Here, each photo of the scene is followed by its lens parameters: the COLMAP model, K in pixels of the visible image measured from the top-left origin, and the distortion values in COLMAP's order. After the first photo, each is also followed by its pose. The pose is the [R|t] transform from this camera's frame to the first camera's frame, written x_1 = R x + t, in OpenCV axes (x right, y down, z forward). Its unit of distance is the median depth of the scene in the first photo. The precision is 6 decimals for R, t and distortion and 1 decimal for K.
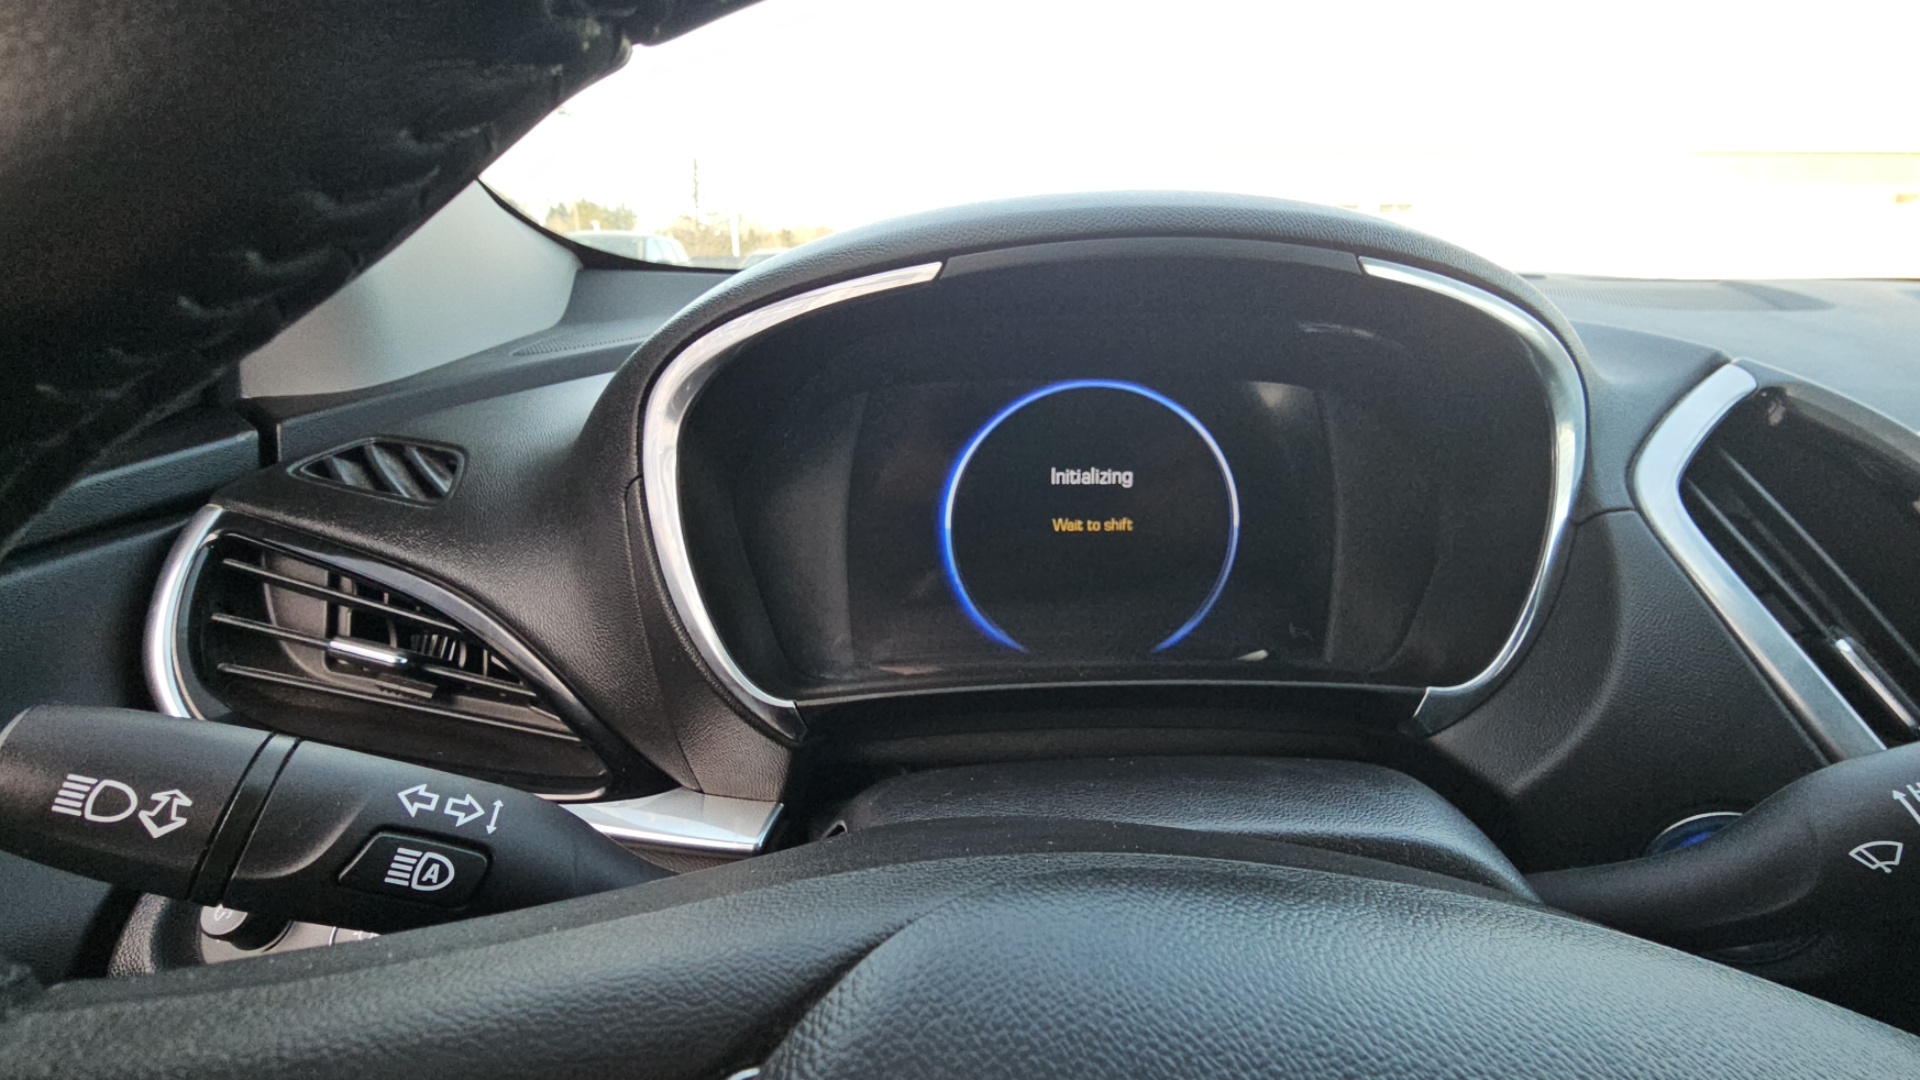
lens RADIAL K [[922.9, 0, 977.2], [0, 922.9, 539.6], [0, 0, 1]] dist [0.000688, -0.002063]
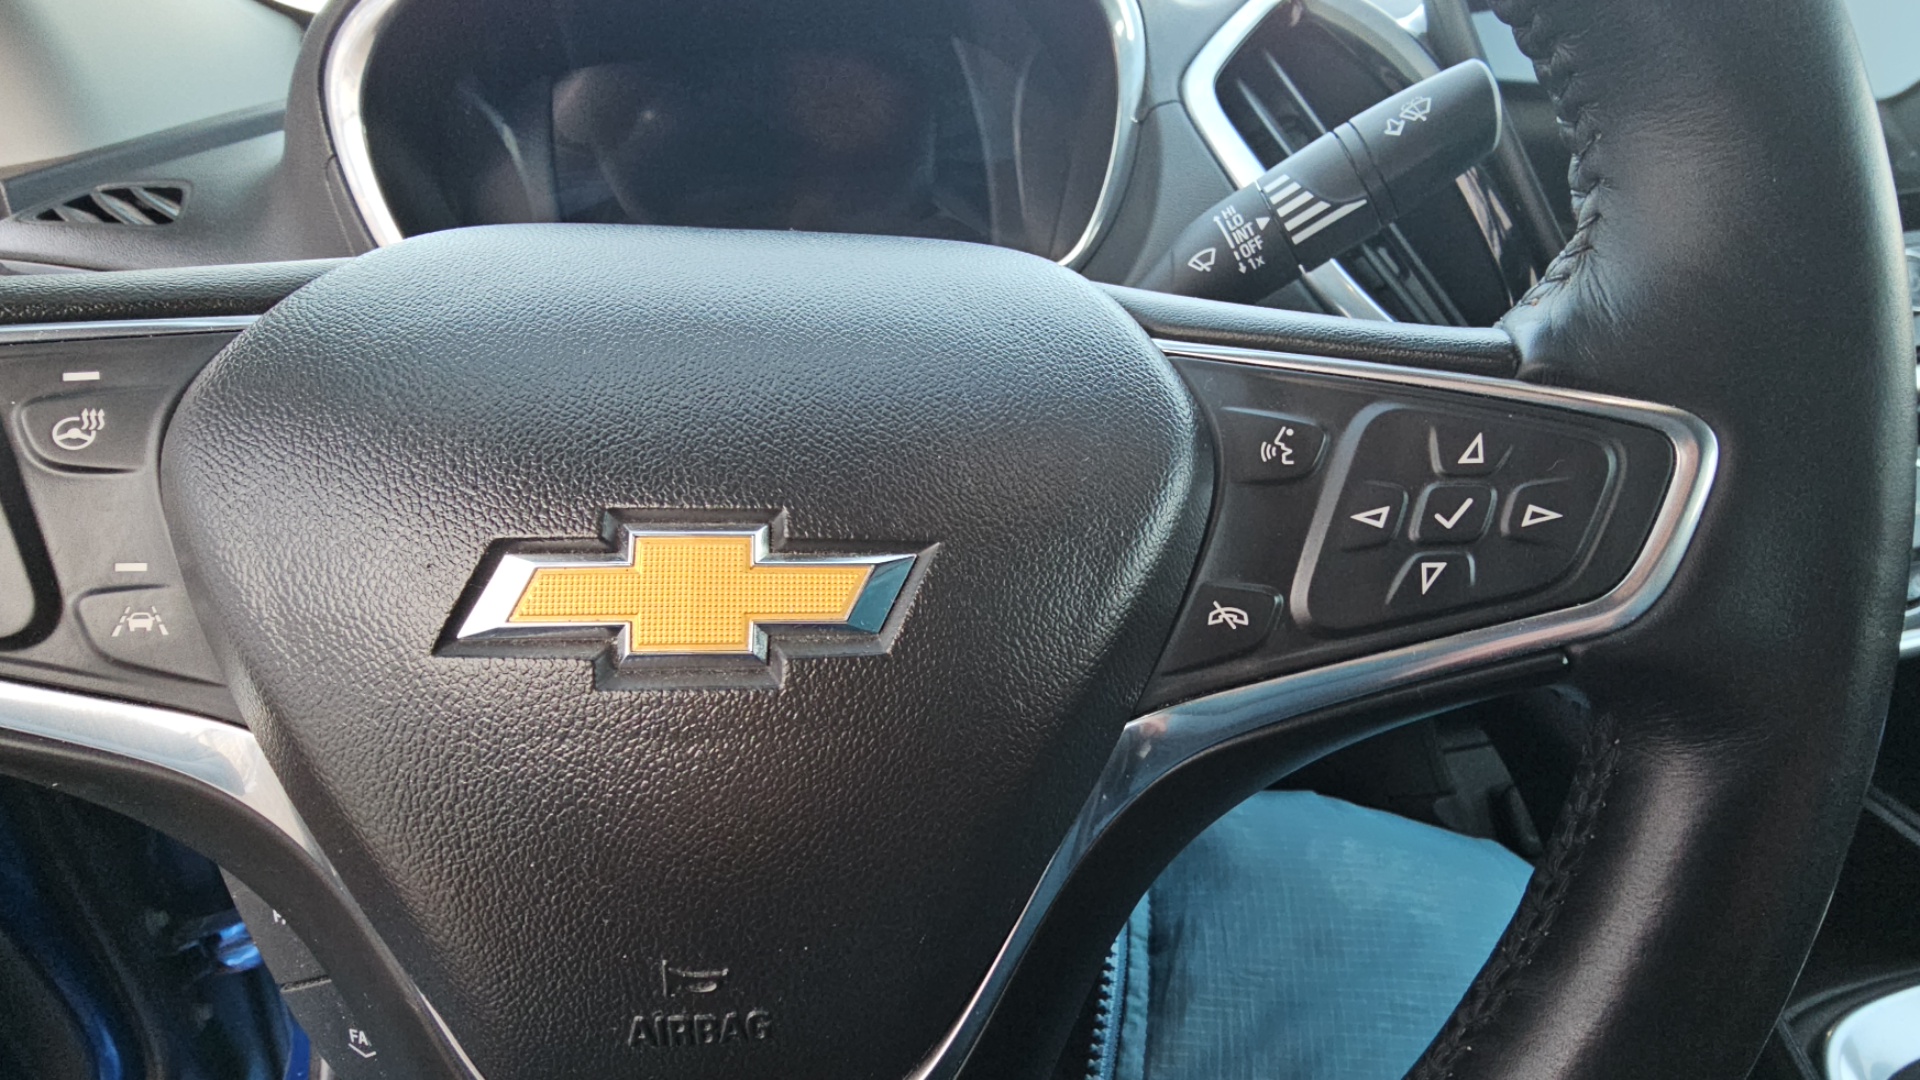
lens RADIAL K [[922.9, 0, 969.3], [0, 922.9, 551.1], [0, 0, 1]] dist [0.000688, -0.002063]
pose [[0.987070, -0.136493, 0.084042, 0.217883], [0.116819, 0.971574, 0.205908, 0.232867], [-0.109758, -0.193428, 0.974956, -0.258758]]
